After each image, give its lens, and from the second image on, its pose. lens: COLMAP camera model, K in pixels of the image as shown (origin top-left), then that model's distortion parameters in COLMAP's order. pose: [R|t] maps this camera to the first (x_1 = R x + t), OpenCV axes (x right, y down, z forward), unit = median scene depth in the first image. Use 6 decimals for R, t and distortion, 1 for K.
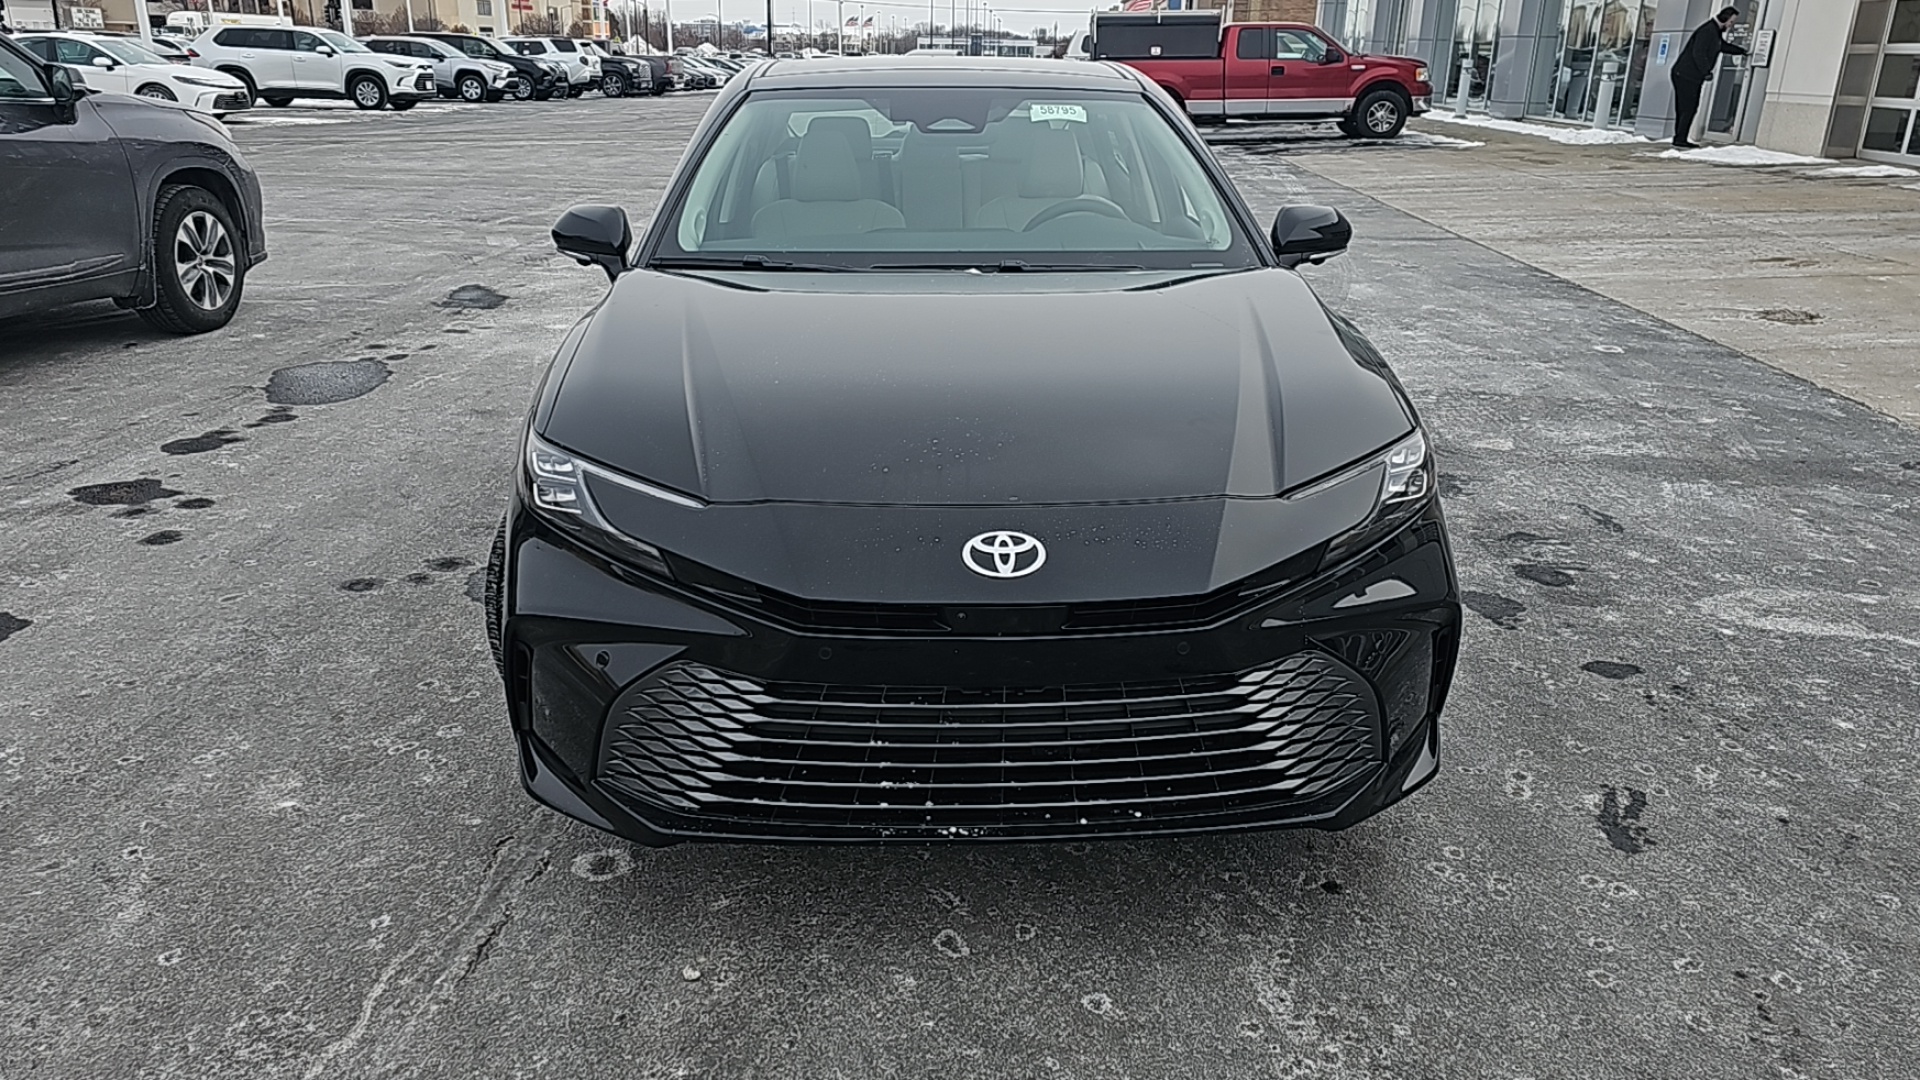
lens RADIAL K [[1356.7, 0, 982.3], [0, 1356.7, 580.9], [0, 0, 1]] dist [0.121104, -0.147868]
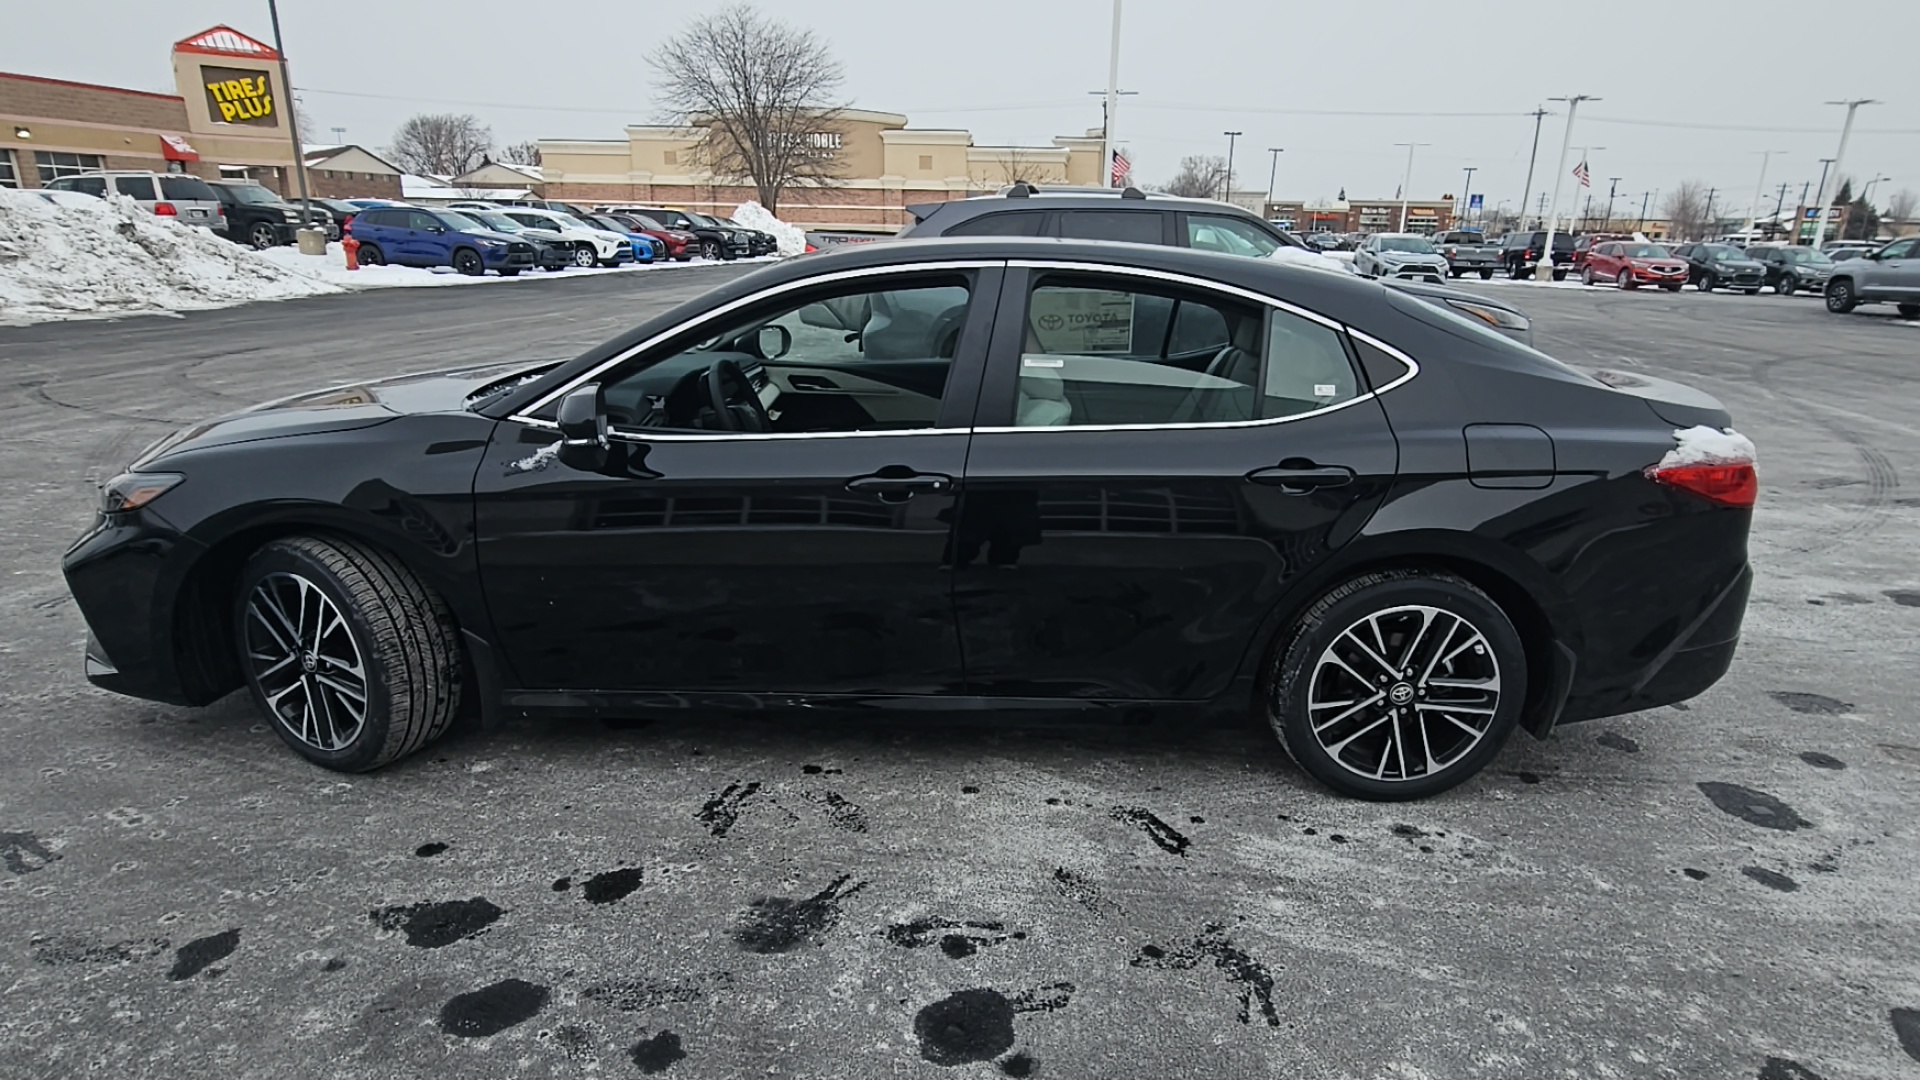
lens RADIAL K [[1011.3, 0, 974.2], [0, 1011.3, 541.6], [0, 0, 1]] dist [0.001531, 0.000913]
pose [[-0.083746, 0.273084, -0.958338, 0.797105], [-0.369544, 0.884629, 0.284373, -0.424044], [0.925432, 0.377963, 0.026833, 1.129358]]
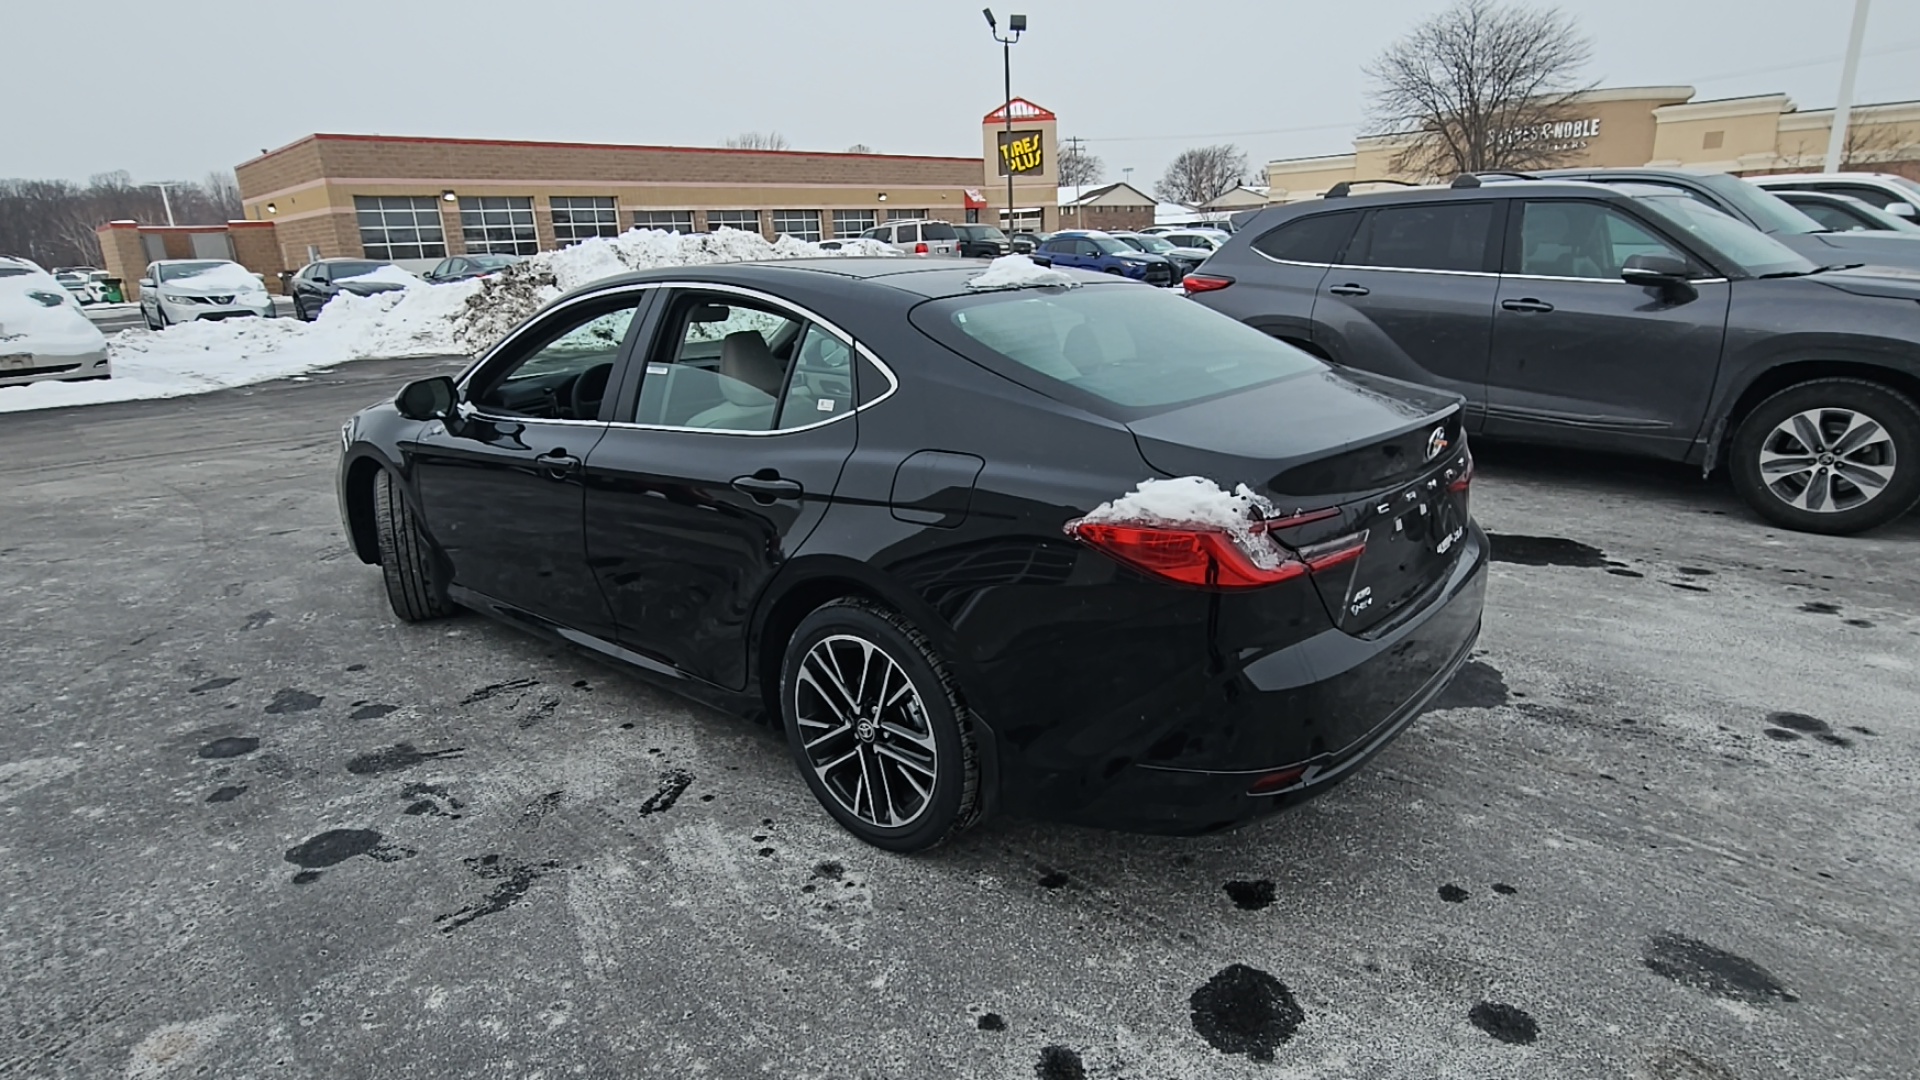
lens RADIAL K [[1011.3, 0, 974.2], [0, 1011.3, 541.6], [0, 0, 1]] dist [0.001531, 0.000913]
pose [[-0.689664, 0.207960, -0.693625, 0.527739], [-0.232881, 0.843291, 0.484383, -0.667377], [0.685660, 0.495593, -0.533158, 1.765991]]
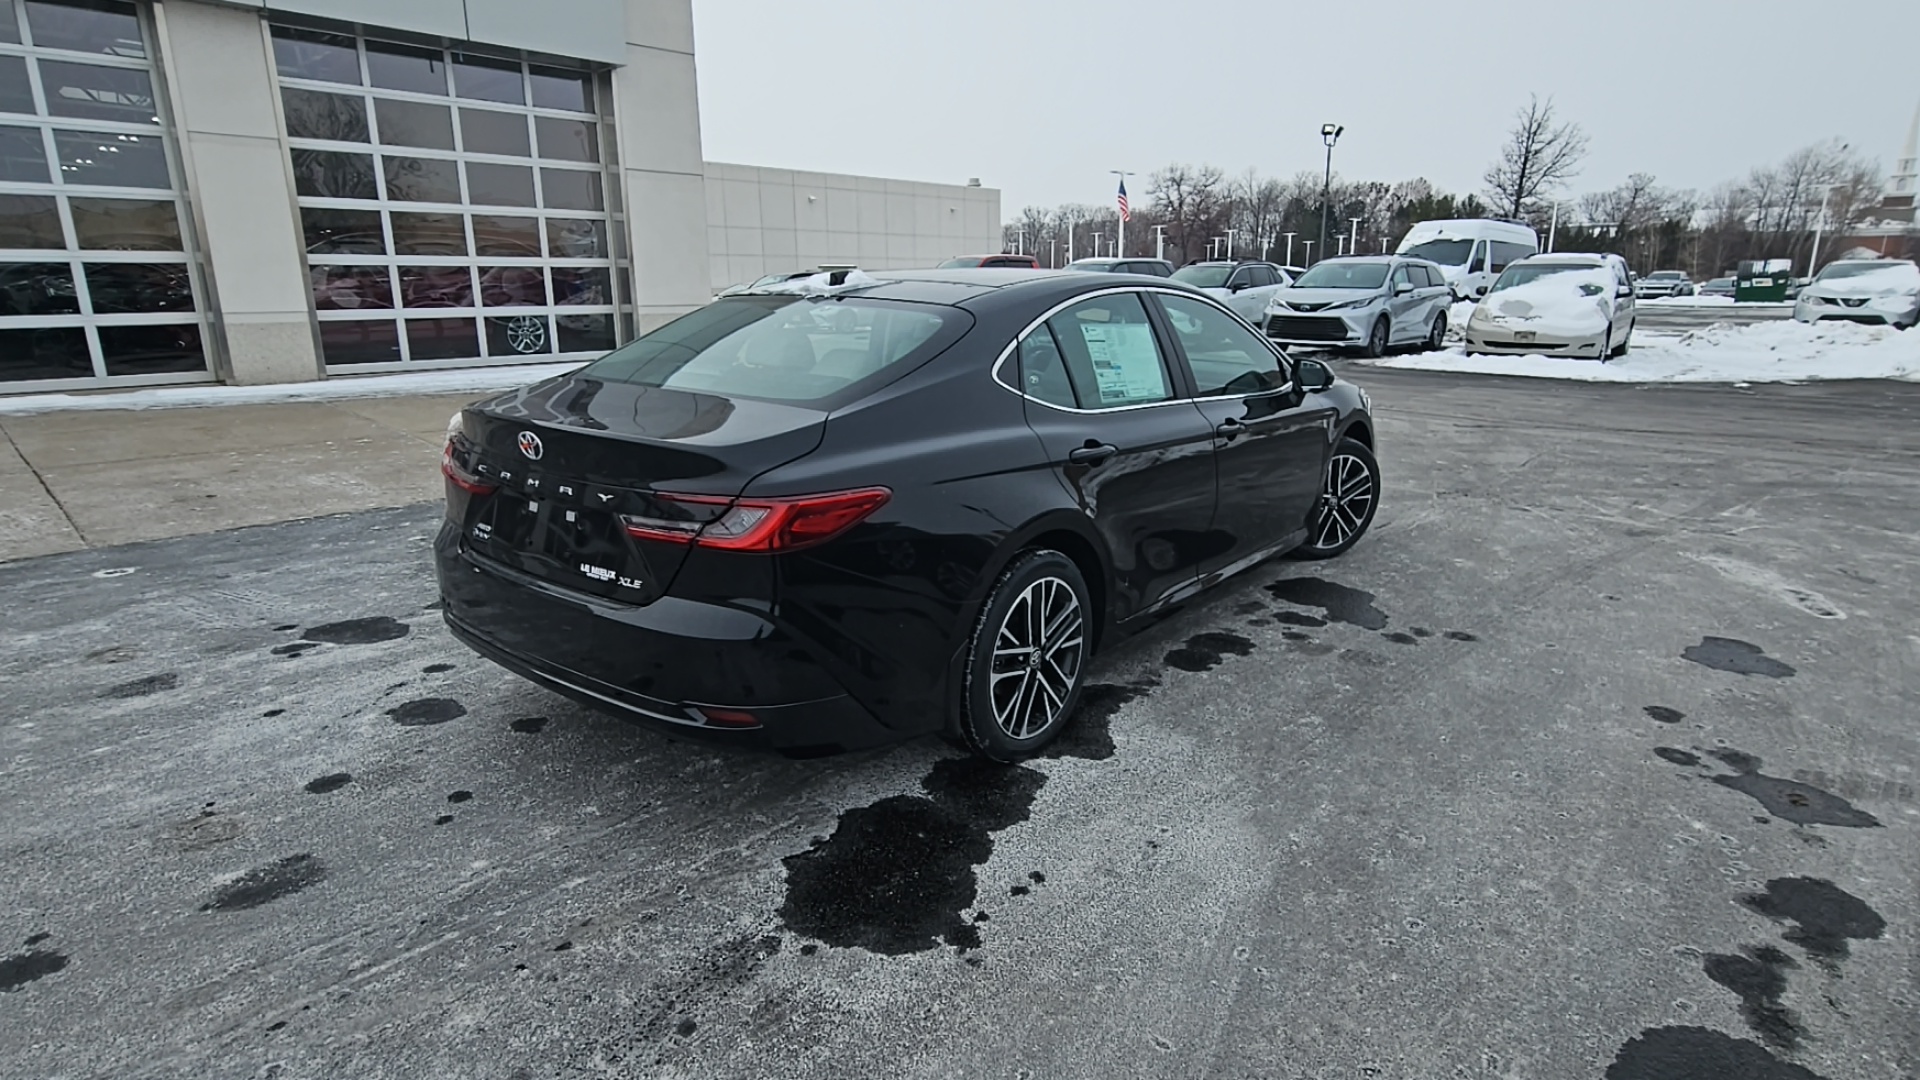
lens RADIAL K [[1011.3, 0, 974.2], [0, 1011.3, 541.6], [0, 0, 1]] dist [0.001531, 0.000913]
pose [[-0.752927, -0.185975, 0.631280, -0.700306], [0.215476, 0.836701, 0.503489, -0.704592], [-0.621829, 0.515116, -0.589902, 1.846035]]
